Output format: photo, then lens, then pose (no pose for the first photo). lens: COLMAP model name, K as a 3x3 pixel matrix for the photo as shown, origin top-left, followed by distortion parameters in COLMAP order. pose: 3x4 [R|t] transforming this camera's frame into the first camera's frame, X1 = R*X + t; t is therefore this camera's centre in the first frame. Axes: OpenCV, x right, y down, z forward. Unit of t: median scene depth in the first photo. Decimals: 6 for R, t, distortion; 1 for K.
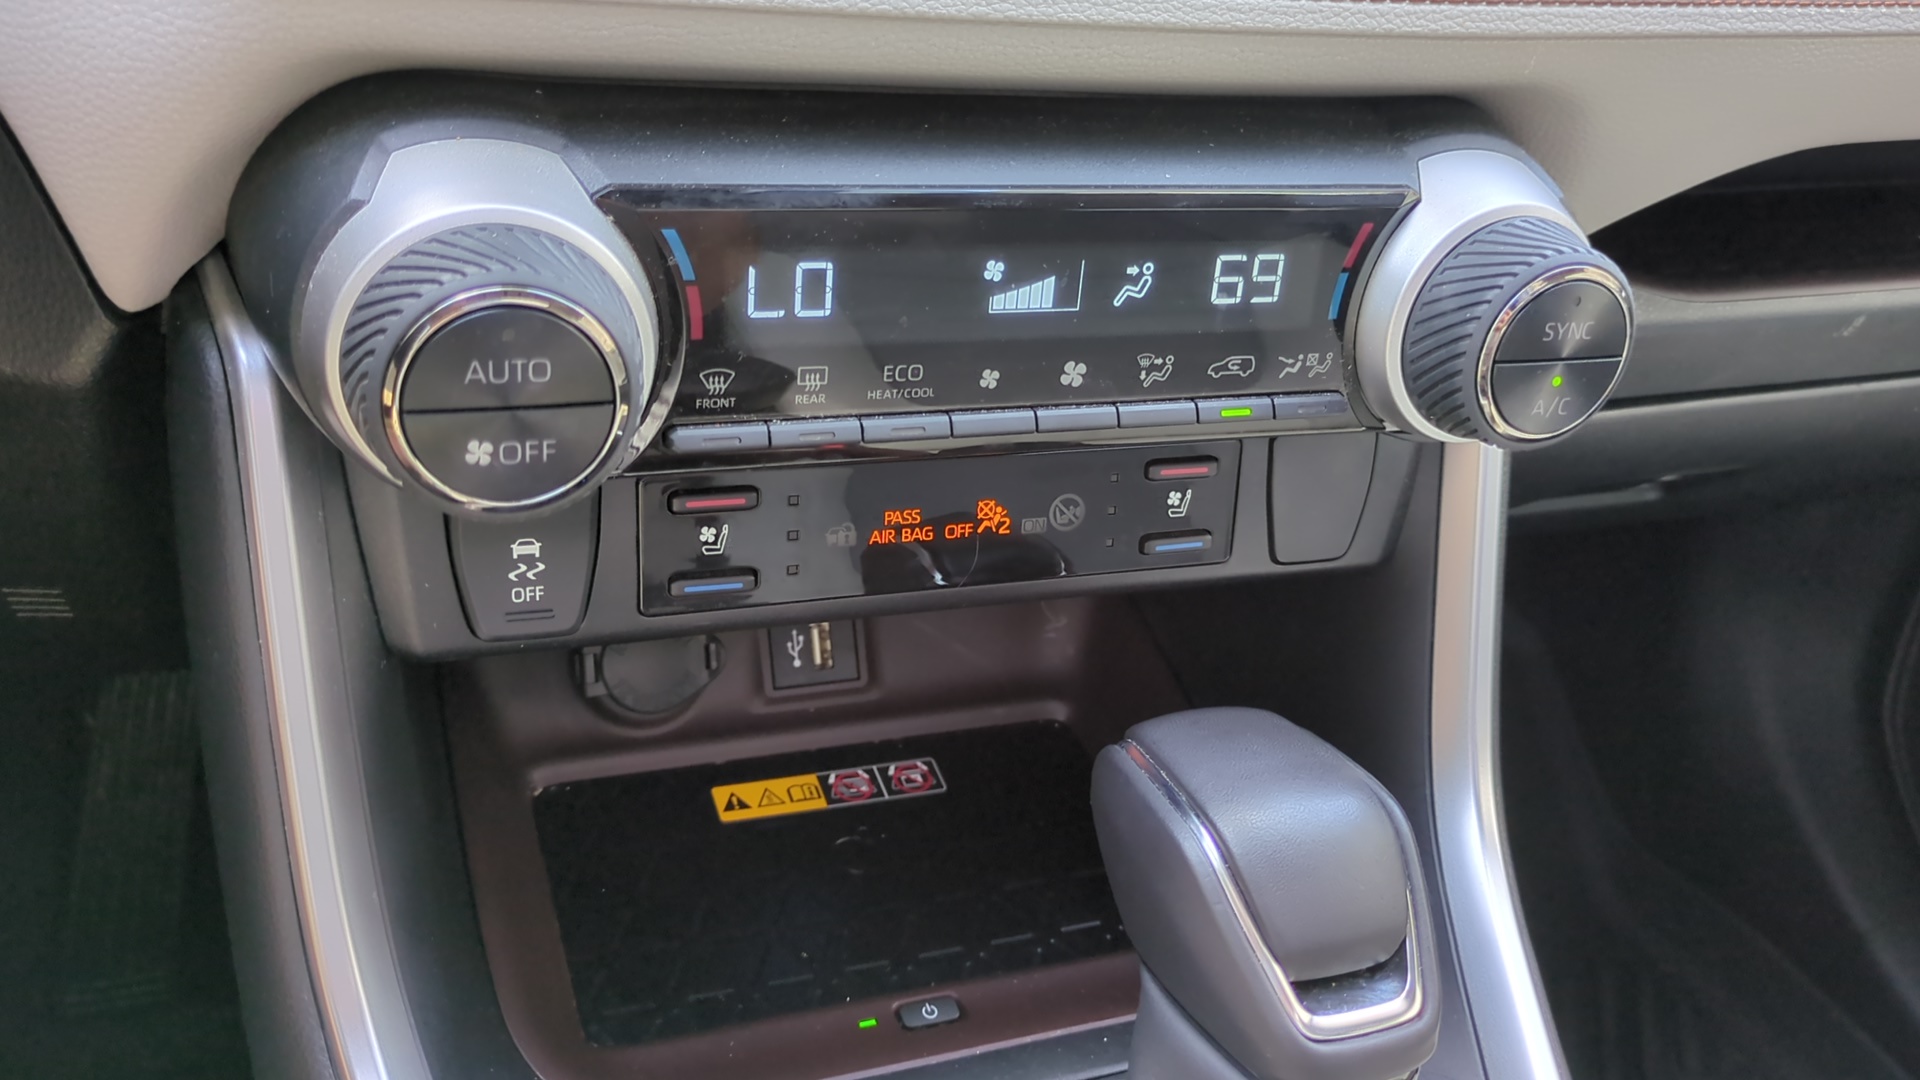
lens RADIAL K [[1652.5, 0, 970.7], [0, 1652.5, 522.2], [0, 0, 1]] dist [0.026982, -0.001867]
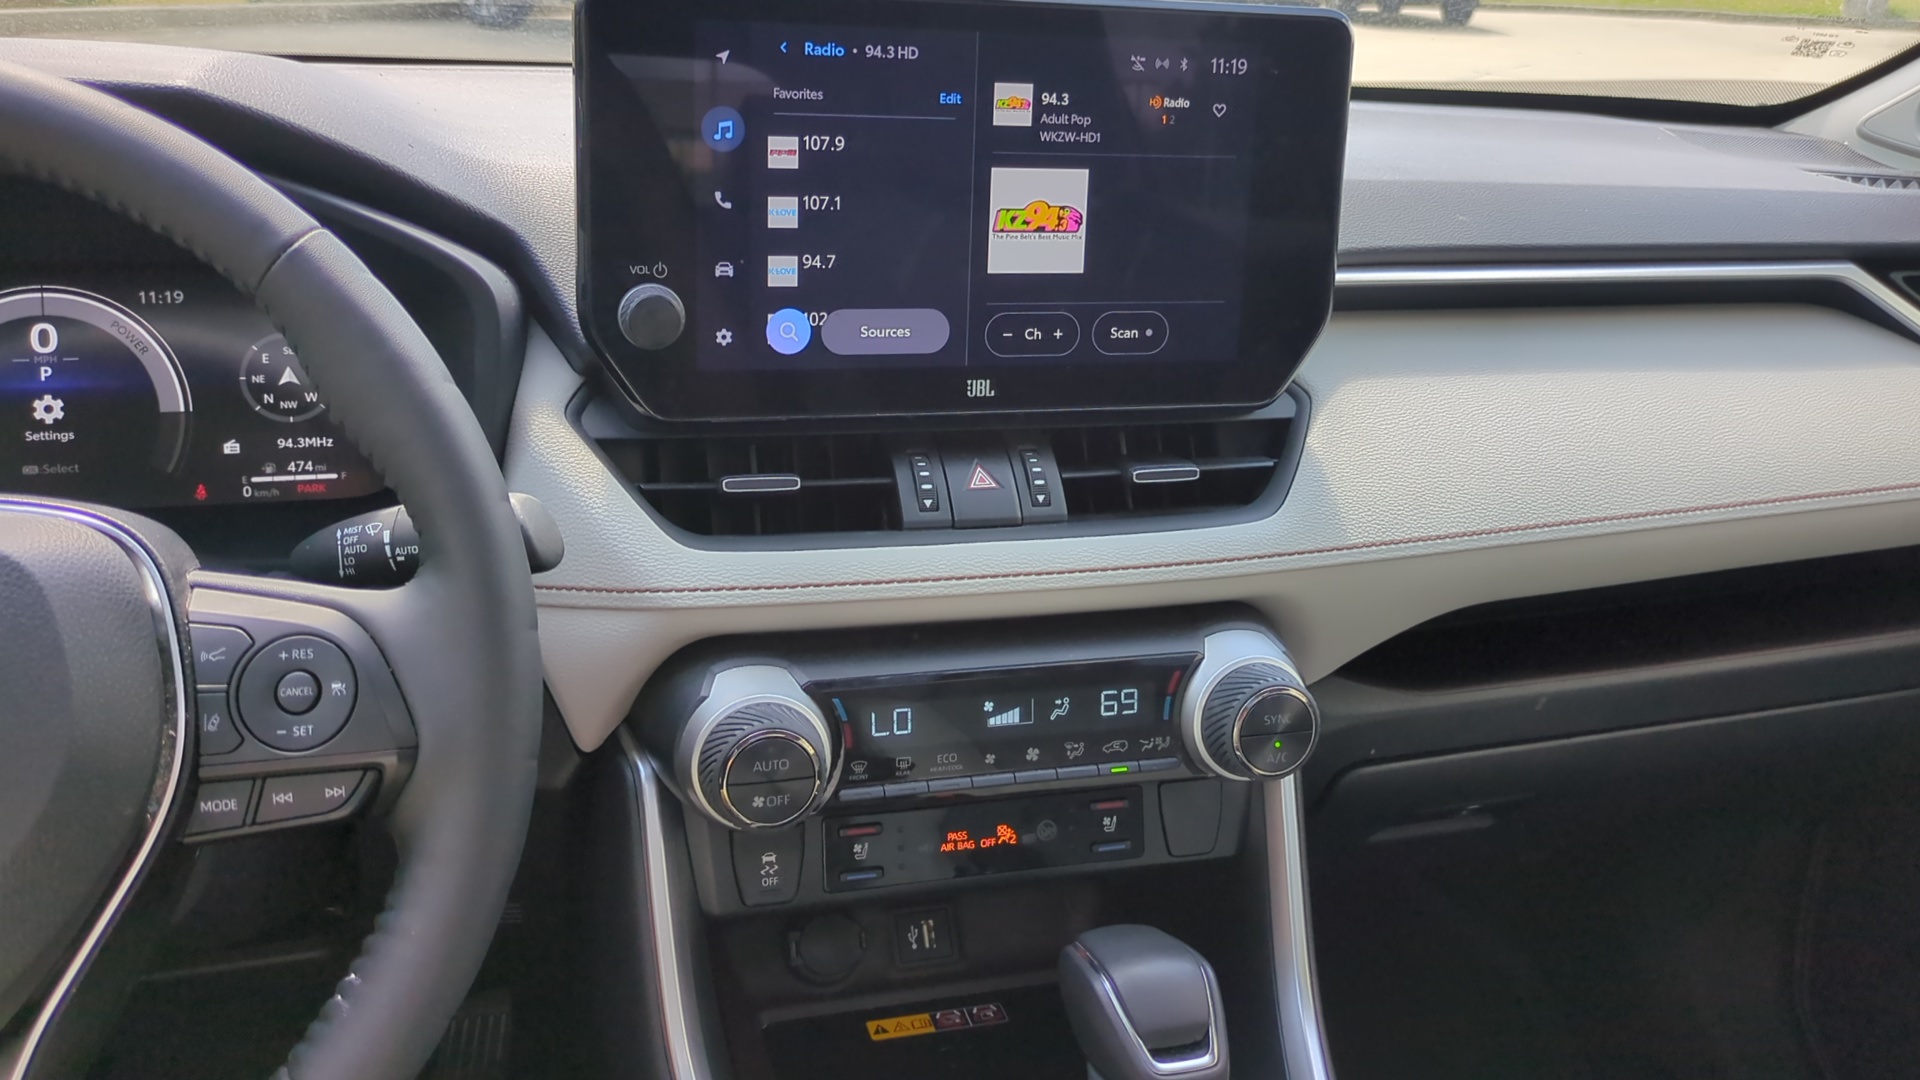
lens RADIAL K [[1652.6, 0, 954.2], [0, 1652.6, 527.6], [0, 0, 1]] dist [0.077968, -0.155875]
pose [[0.993380, -0.073031, -0.088672, 0.164840], [0.049119, 0.967814, -0.246825, 0.135922], [0.103844, 0.240836, 0.964995, -1.025818]]
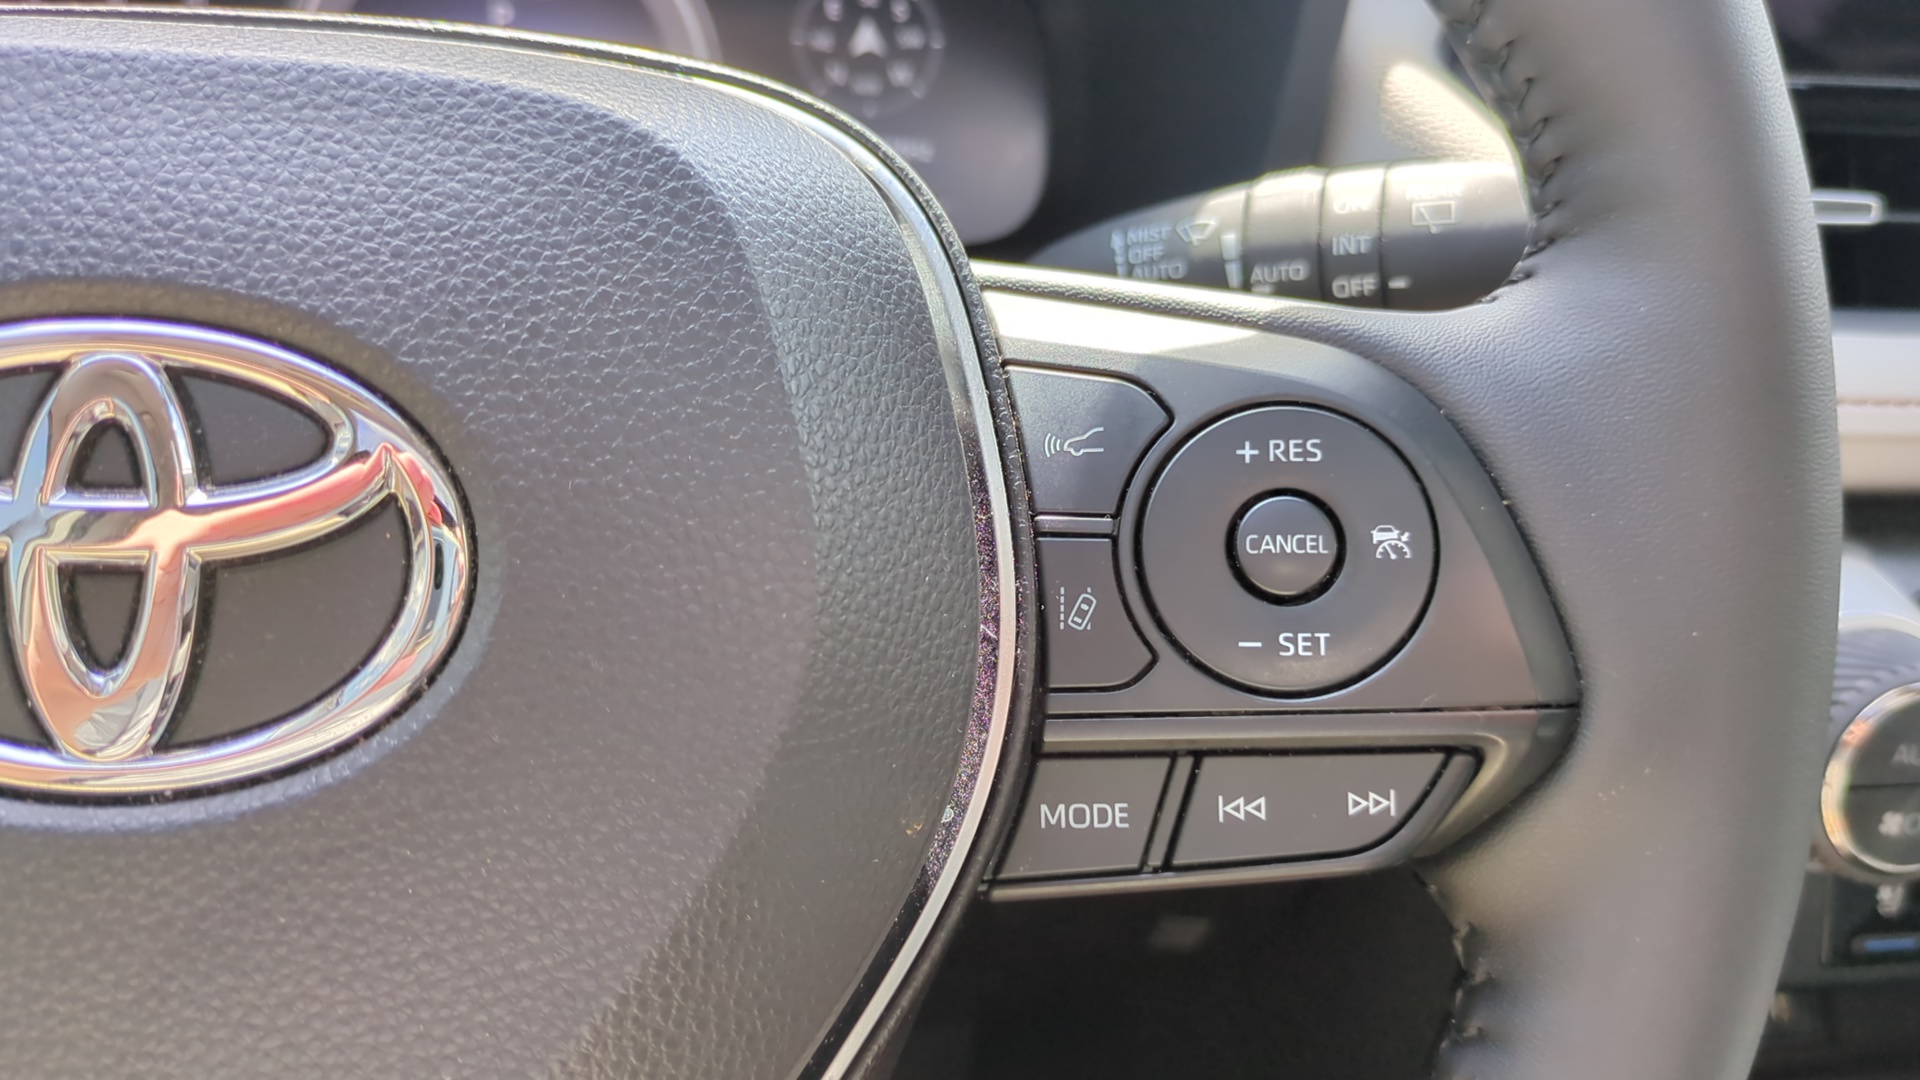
lens RADIAL K [[1656.4, 0, 957.0], [0, 1656.4, 534.3], [0, 0, 1]] dist [0.067625, -0.092724]
pose [[0.973253, -0.016072, -0.229171, -0.519794], [-0.028197, 0.981650, -0.188595, -0.004687], [0.227997, 0.190013, 0.954941, -0.223853]]
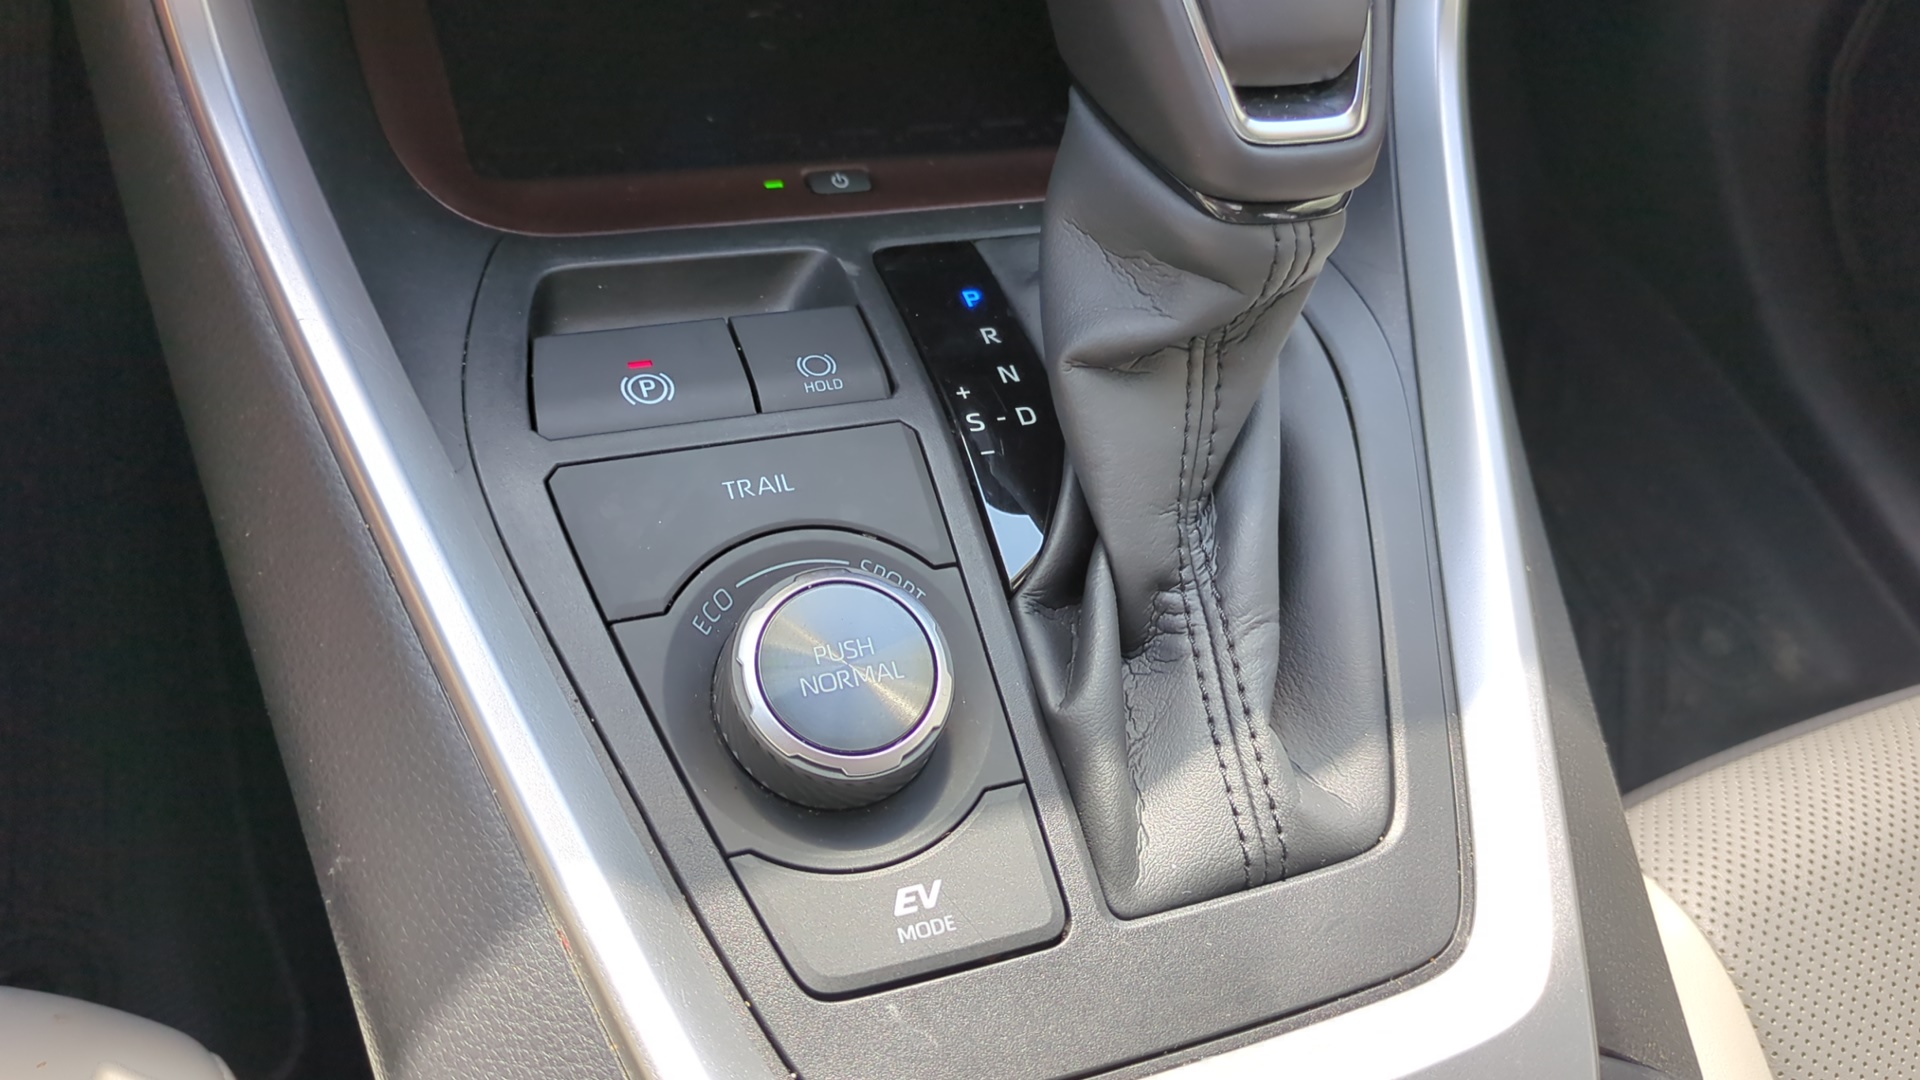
lens RADIAL K [[1652.5, 0, 970.7], [0, 1652.5, 522.2], [0, 0, 1]] dist [0.026982, -0.001867]
pose [[0.995776, 0.065487, 0.064348, 0.002344], [-0.083799, 0.934626, 0.345619, 0.177918], [-0.037508, -0.349551, 0.936166, 0.042150]]
